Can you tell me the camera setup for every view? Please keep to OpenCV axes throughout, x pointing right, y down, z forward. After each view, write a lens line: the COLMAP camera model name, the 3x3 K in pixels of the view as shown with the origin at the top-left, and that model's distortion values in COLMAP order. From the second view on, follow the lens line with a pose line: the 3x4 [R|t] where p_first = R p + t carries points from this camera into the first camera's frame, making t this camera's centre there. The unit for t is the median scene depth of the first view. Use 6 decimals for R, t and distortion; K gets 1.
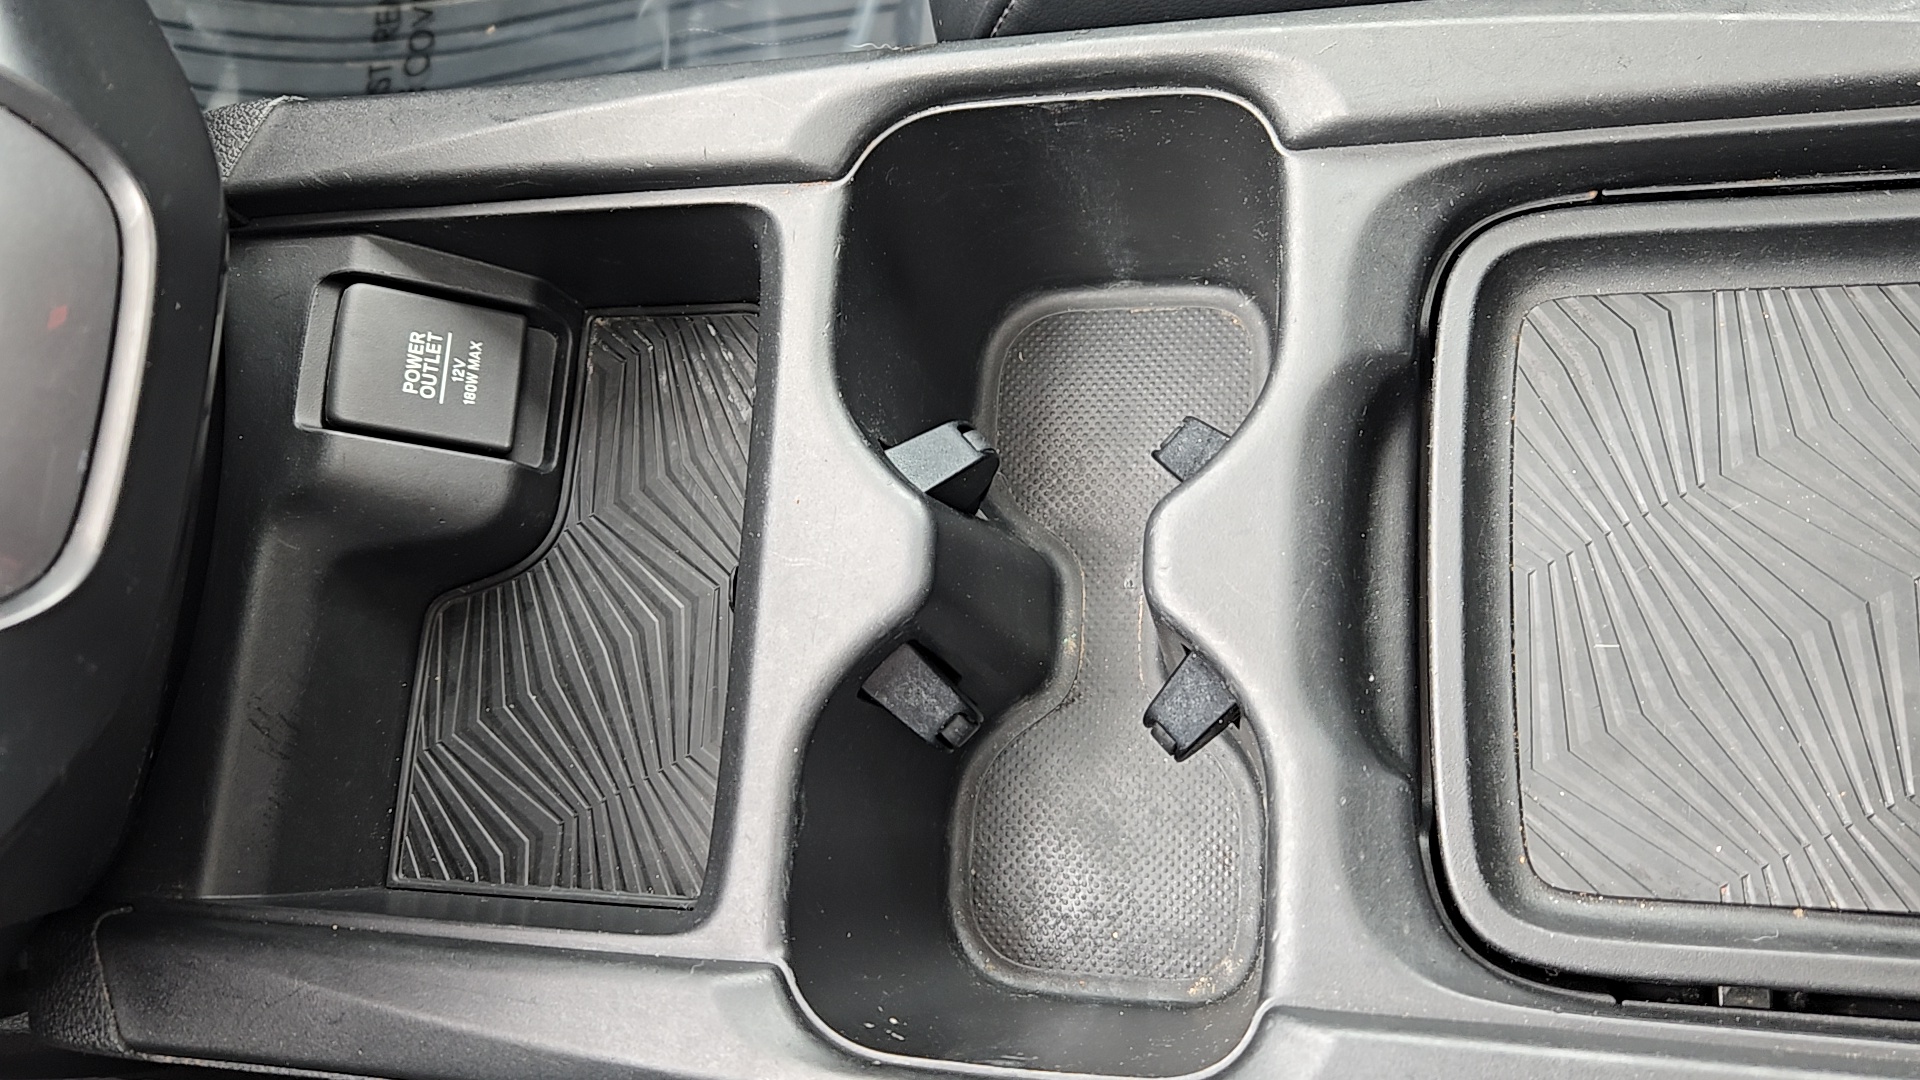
lens RADIAL K [[1599.1, 0, 937.3], [0, 1599.1, 529.3], [0, 0, 1]] dist [0.006306, -0.005113]
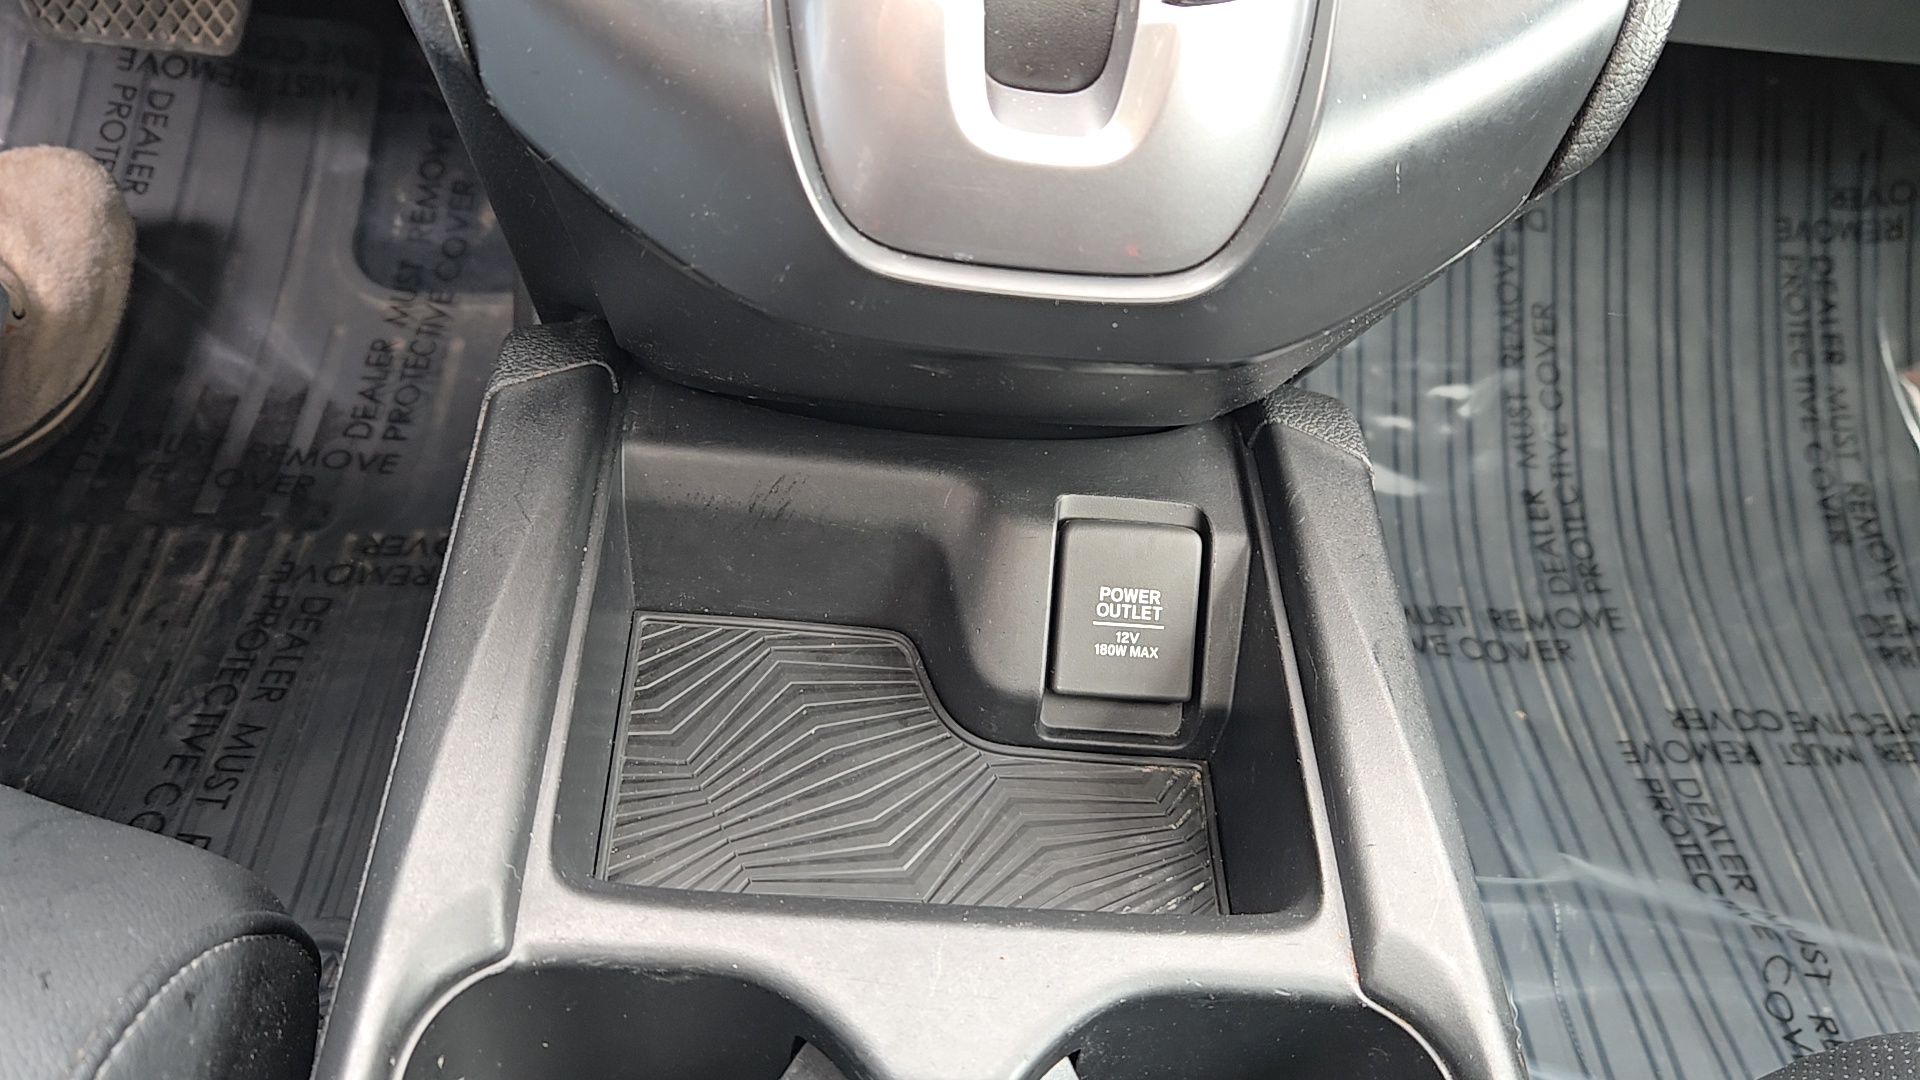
lens RADIAL K [[1599.1, 0, 958.7], [0, 1599.1, 539.5], [0, 0, 1]] dist [0.006306, -0.005113]
pose [[0.044032, 0.901111, -0.431348, 0.080130], [-0.995550, 0.075587, 0.056280, -0.053734], [0.083318, 0.426950, 0.900429, 0.043765]]
